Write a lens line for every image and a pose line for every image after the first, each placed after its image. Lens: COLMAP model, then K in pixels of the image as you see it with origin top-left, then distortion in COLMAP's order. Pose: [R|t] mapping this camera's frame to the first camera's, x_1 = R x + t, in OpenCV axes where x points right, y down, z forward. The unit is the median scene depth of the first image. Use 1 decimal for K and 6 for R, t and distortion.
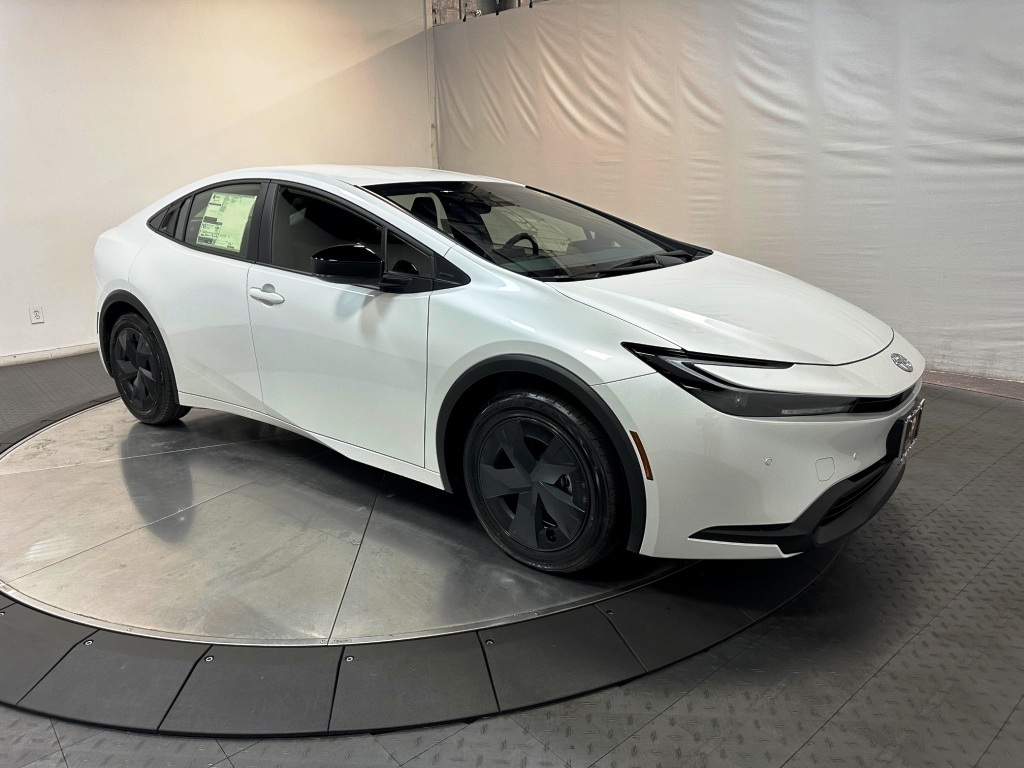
lens RADIAL K [[736.6, 0, 512.0], [0, 736.6, 384.0], [0, 0, 1]] dist [0.002431, -0.047278]
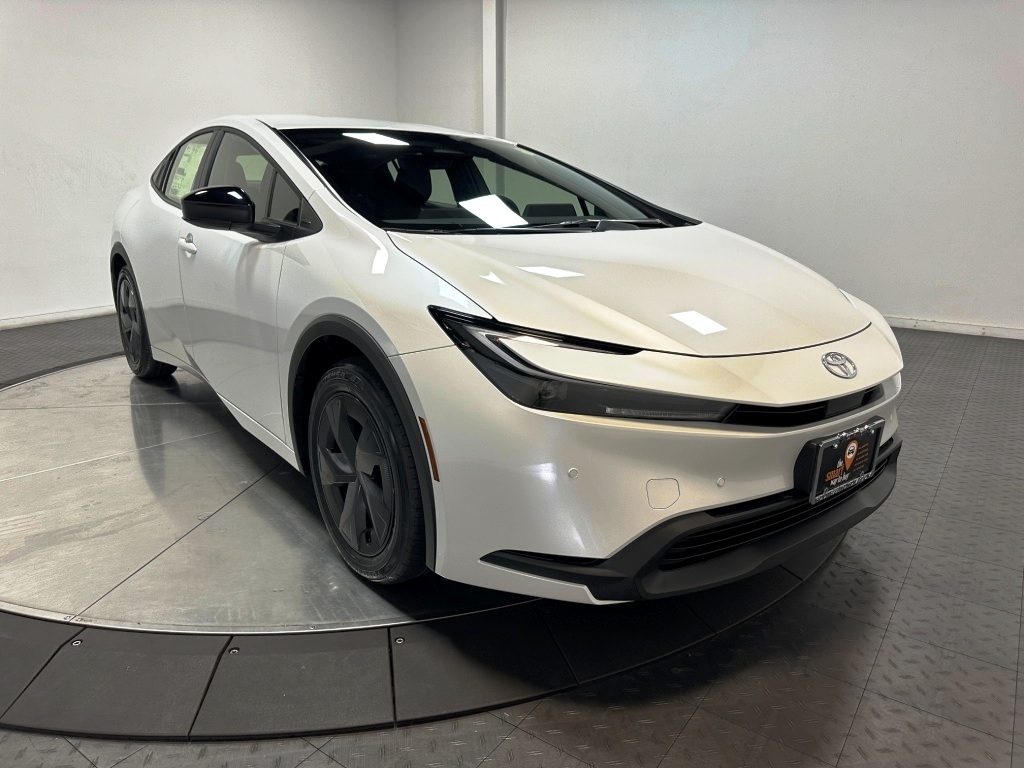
lens RADIAL K [[736.6, 0, 512.0], [0, 736.6, 384.0], [0, 0, 1]] dist [0.002431, -0.047278]
pose [[0.974335, 0.086754, -0.207716, 0.407587], [-0.084862, 0.996230, 0.018020, 0.005570], [0.208496, 0.000070, 0.978023, 0.237832]]
